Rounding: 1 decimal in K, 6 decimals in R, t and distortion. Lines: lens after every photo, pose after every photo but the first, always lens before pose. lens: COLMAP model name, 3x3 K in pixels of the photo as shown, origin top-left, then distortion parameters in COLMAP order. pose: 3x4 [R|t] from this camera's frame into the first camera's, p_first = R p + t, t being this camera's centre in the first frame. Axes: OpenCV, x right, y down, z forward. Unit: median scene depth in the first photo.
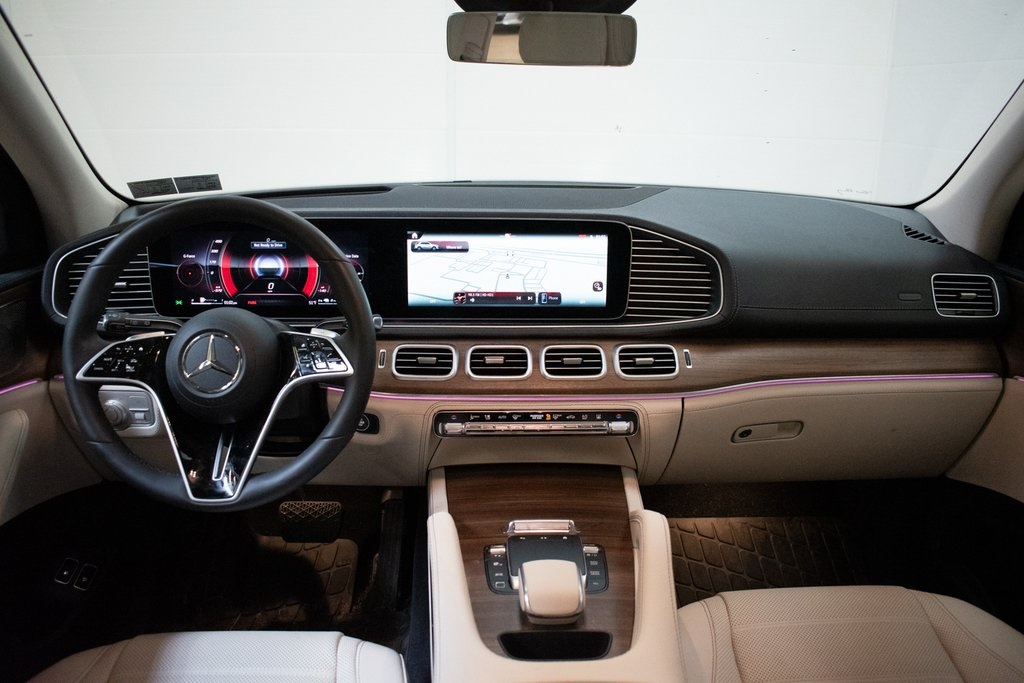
lens RADIAL K [[804.6, 0, 509.8], [0, 804.6, 337.2], [0, 0, 1]] dist [-0.100046, 0.016605]
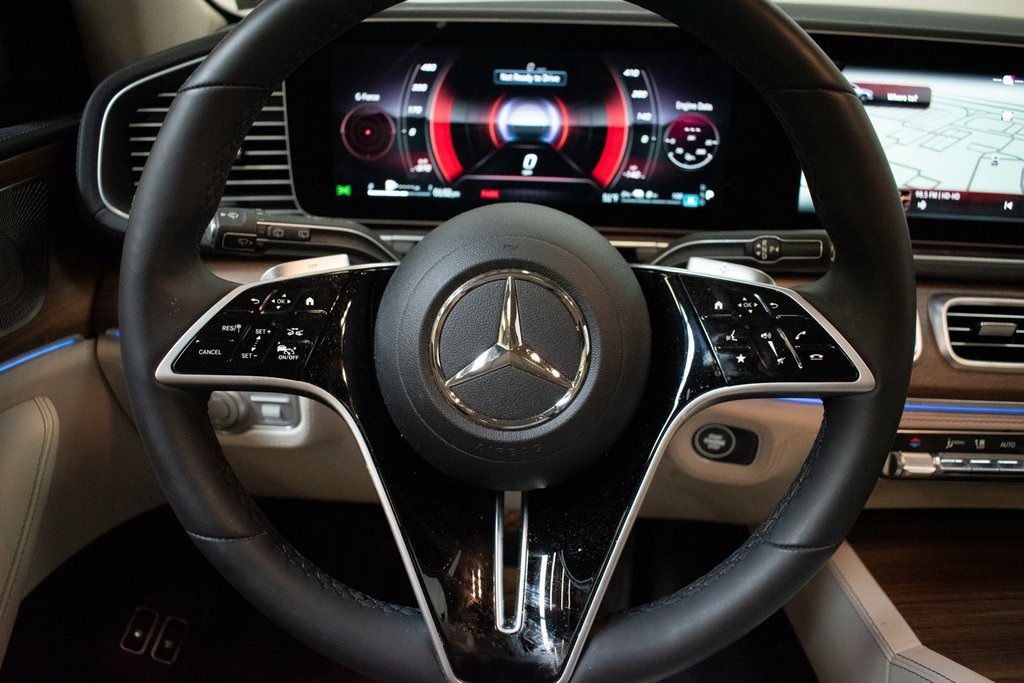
lens RADIAL K [[804.6, 0, 517.3], [0, 804.6, 339.3], [0, 0, 1]] dist [-0.100046, 0.016605]
pose [[0.997852, 0.036167, -0.054613, -0.286034], [-0.028895, 0.991286, 0.128520, -0.018525], [0.058785, -0.126666, 0.990202, 0.503358]]
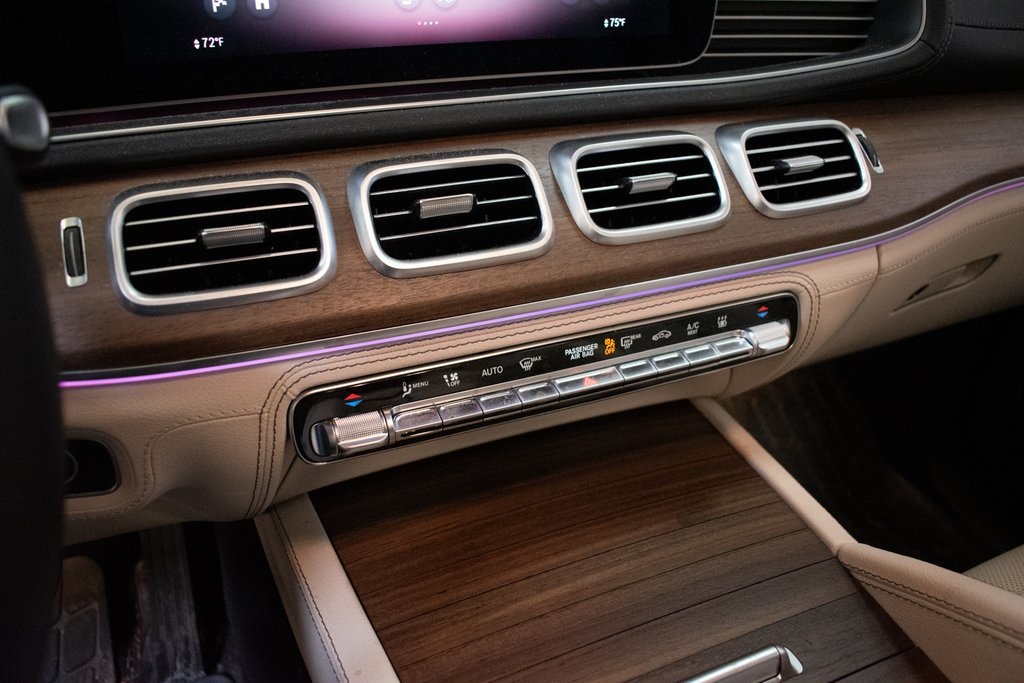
lens RADIAL K [[804.6, 0, 520.9], [0, 804.6, 335.5], [0, 0, 1]] dist [-0.100046, 0.016605]
pose [[0.929579, -0.171868, 0.326105, -0.105131], [0.088782, 0.963001, 0.254456, -0.001052], [-0.357772, -0.207584, 0.910444, 0.675364]]
